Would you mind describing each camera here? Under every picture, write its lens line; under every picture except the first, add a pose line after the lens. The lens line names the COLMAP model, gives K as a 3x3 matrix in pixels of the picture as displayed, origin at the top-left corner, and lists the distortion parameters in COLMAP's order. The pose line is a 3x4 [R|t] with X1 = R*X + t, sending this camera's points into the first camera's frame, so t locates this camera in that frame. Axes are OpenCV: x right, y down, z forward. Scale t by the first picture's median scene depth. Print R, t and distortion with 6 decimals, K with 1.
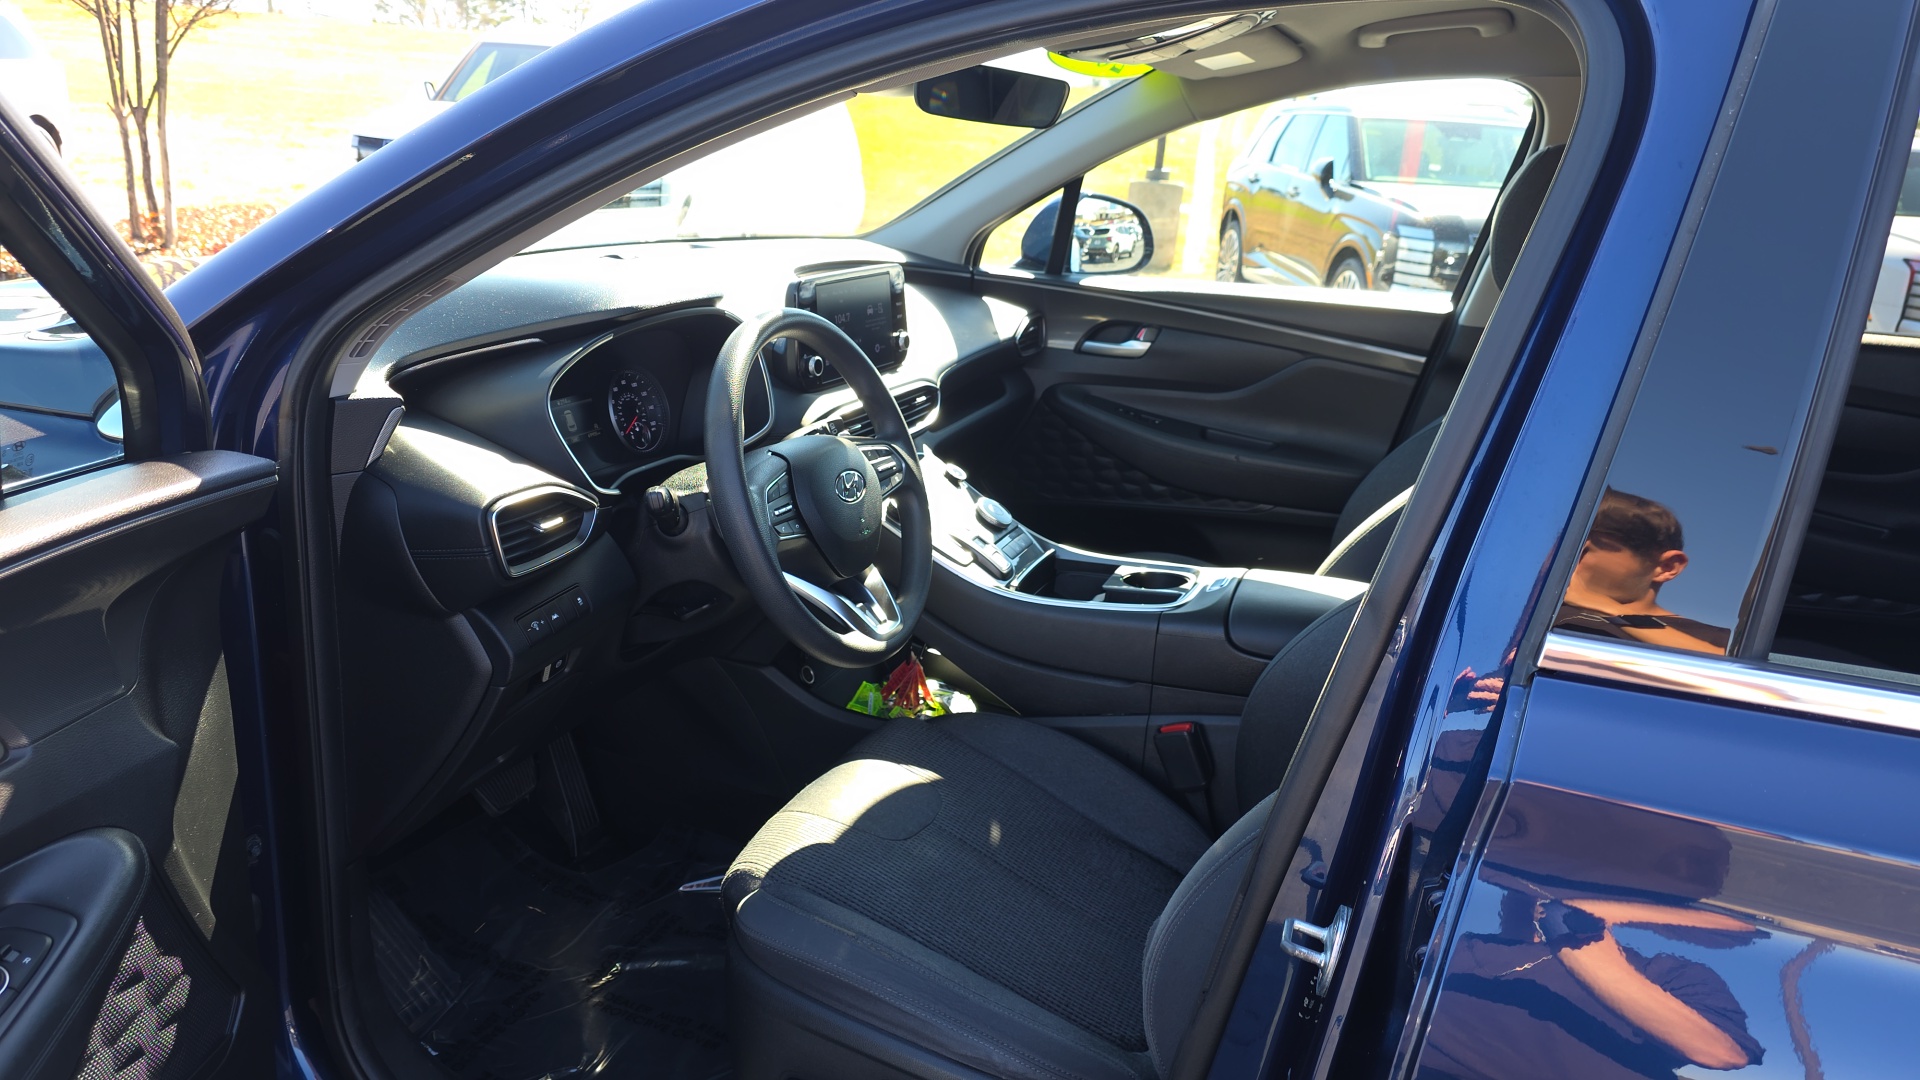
lens RADIAL K [[1335.6, 0, 960.0], [0, 1335.6, 540.0], [0, 0, 1]] dist [0.069933, -0.077586]
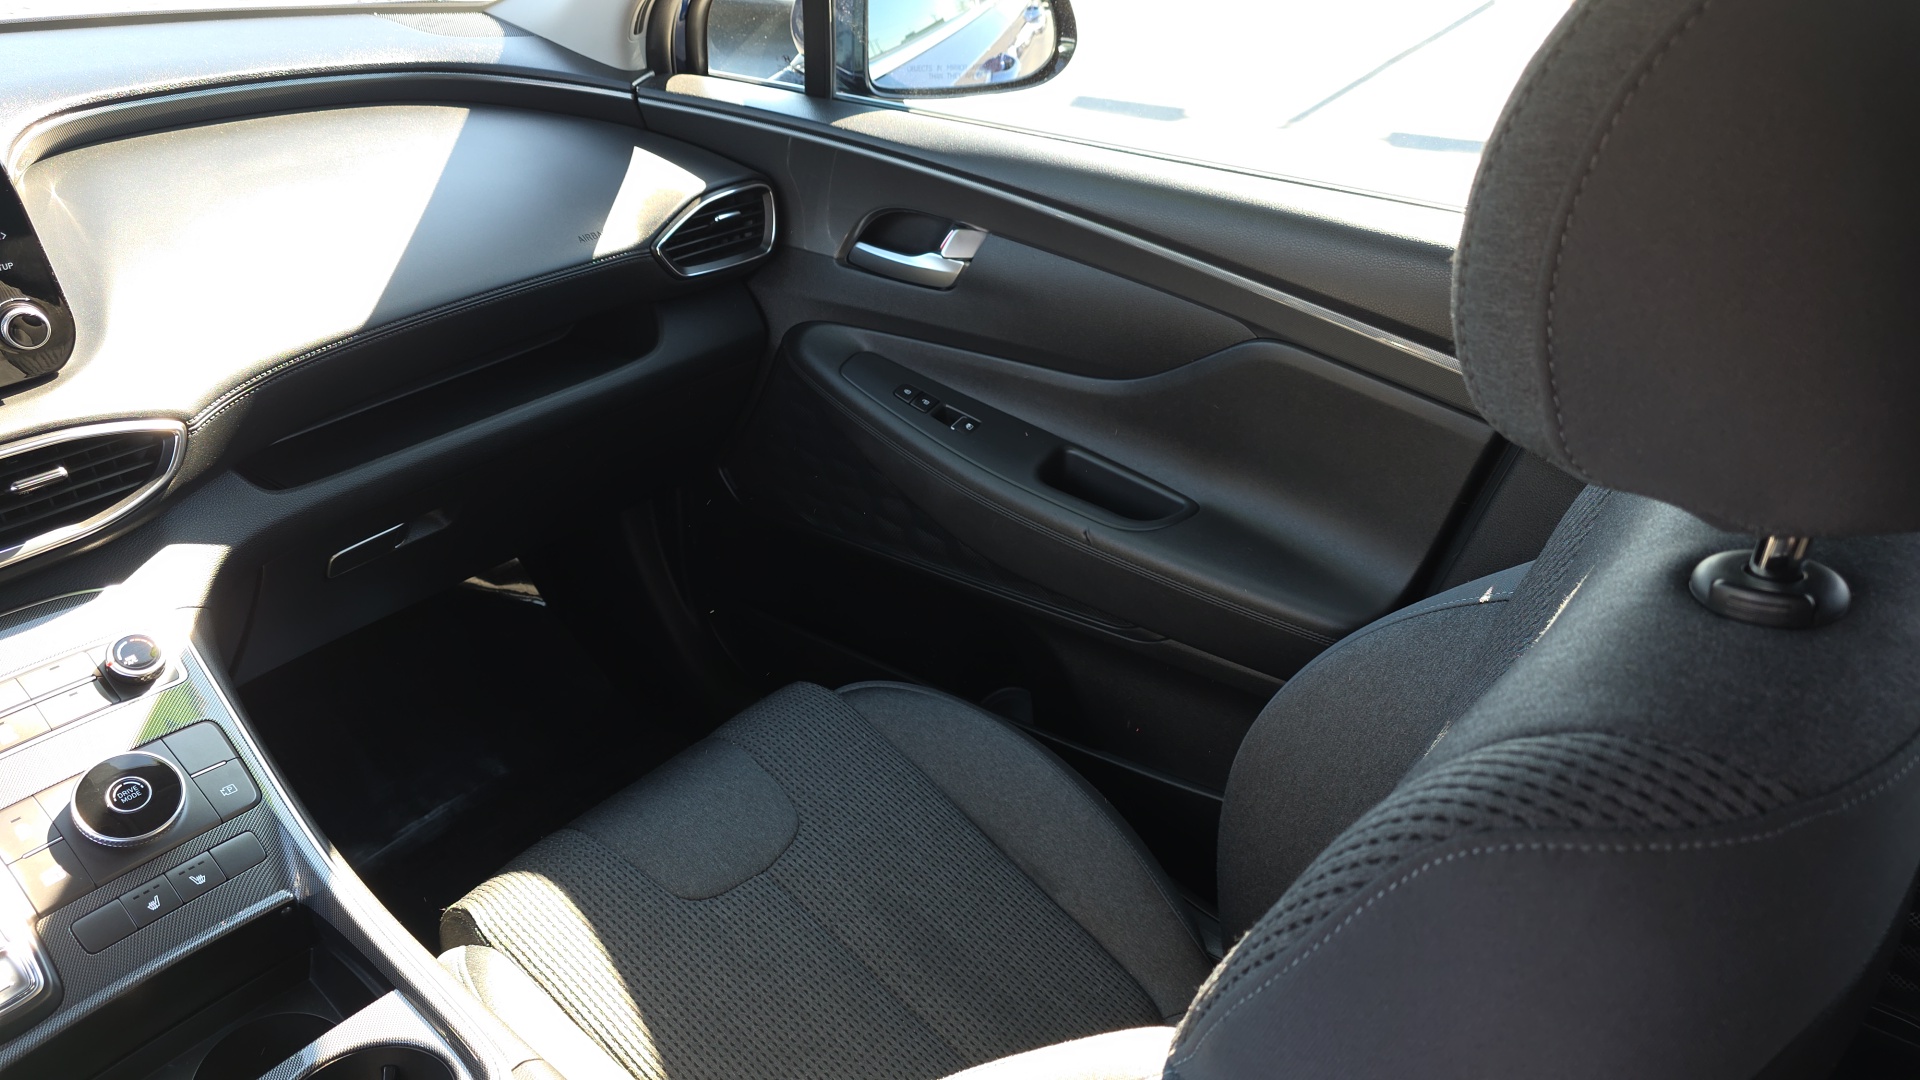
lens RADIAL K [[1277.3, 0, 927.3], [0, 1277.3, 538.0], [0, 0, 1]] dist [0.057321, -0.063409]
pose [[0.954396, 0.128061, -0.269684, 0.260632], [-0.067684, 0.972620, 0.222325, -0.149133], [0.290771, -0.193933, 0.936932, 0.538998]]
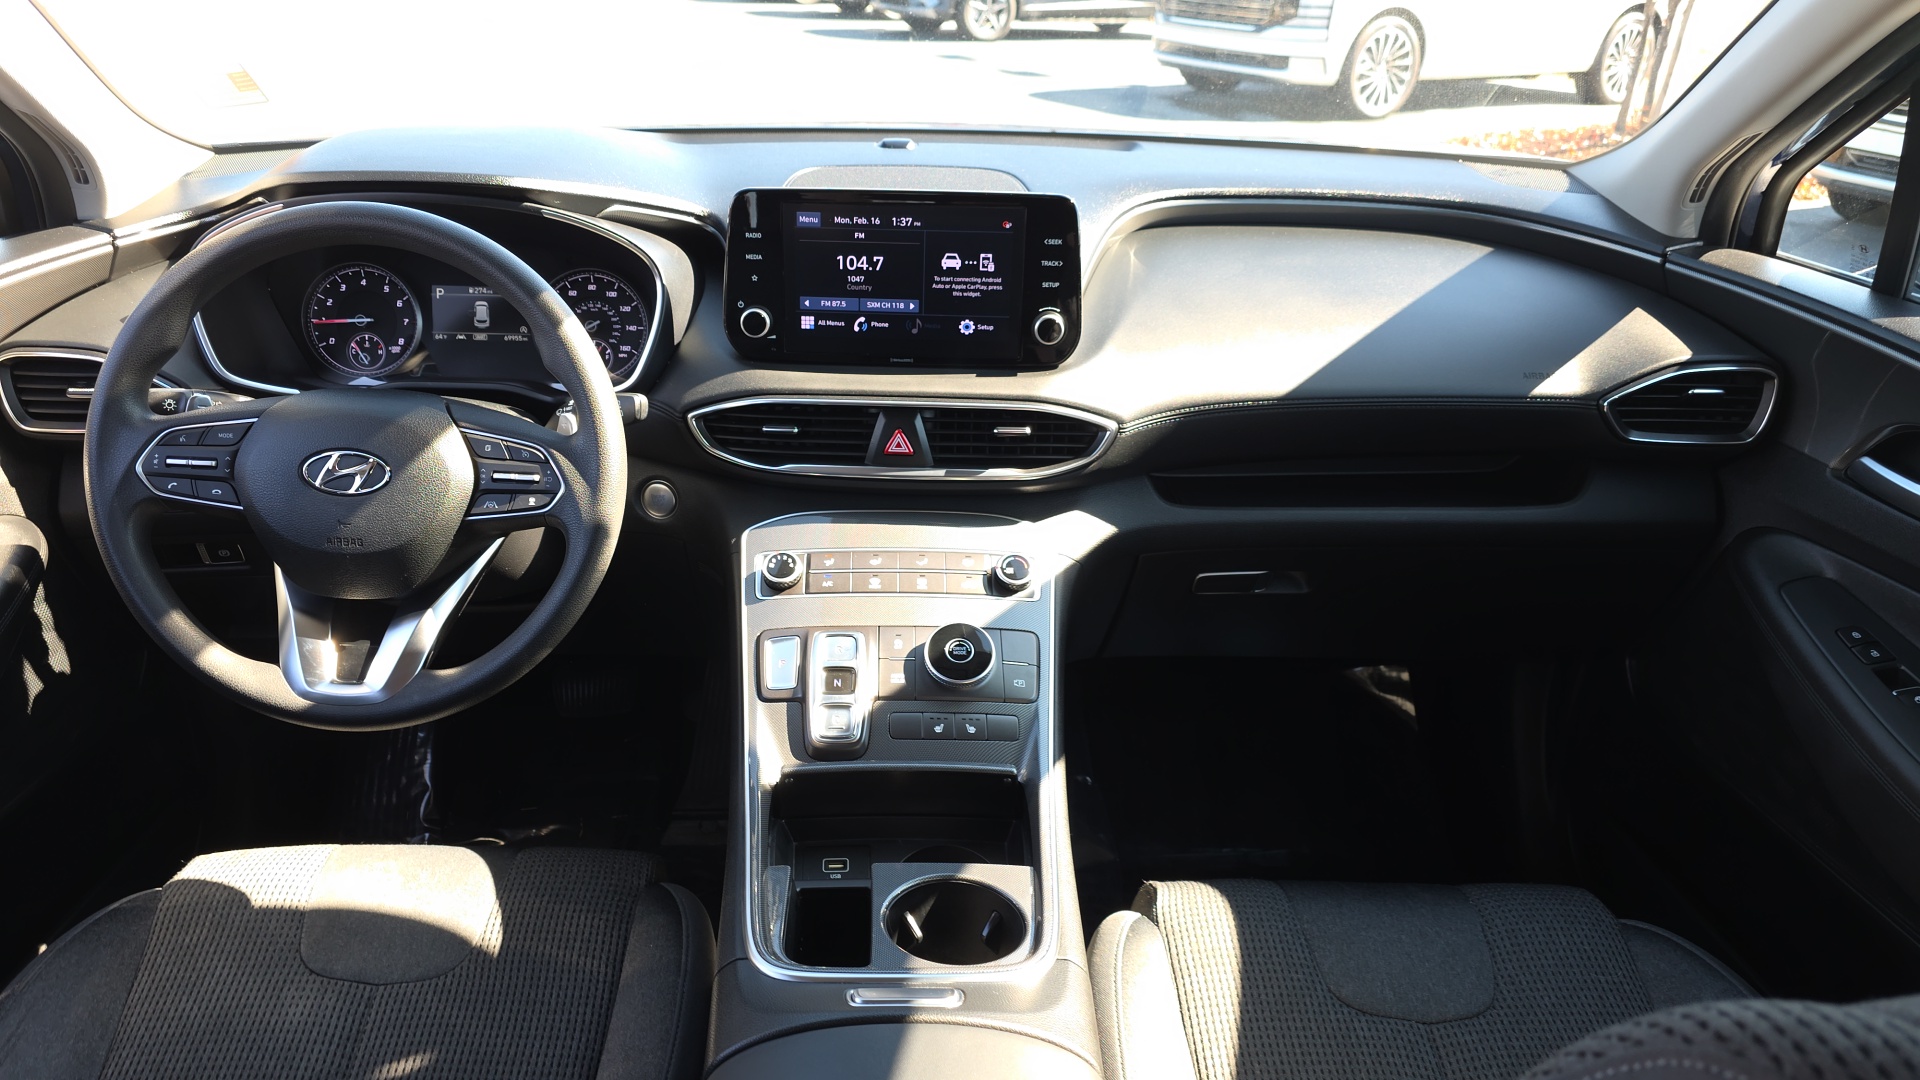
lens RADIAL K [[1293.1, 0, 922.2], [0, 1293.1, 543.9], [0, 0, 1]] dist [0.062969, -0.092771]
pose [[0.378476, 0.343115, -0.859668, 0.348745], [-0.271053, 0.929126, 0.251504, -0.145814], [0.885035, 0.137828, 0.444654, 0.553273]]
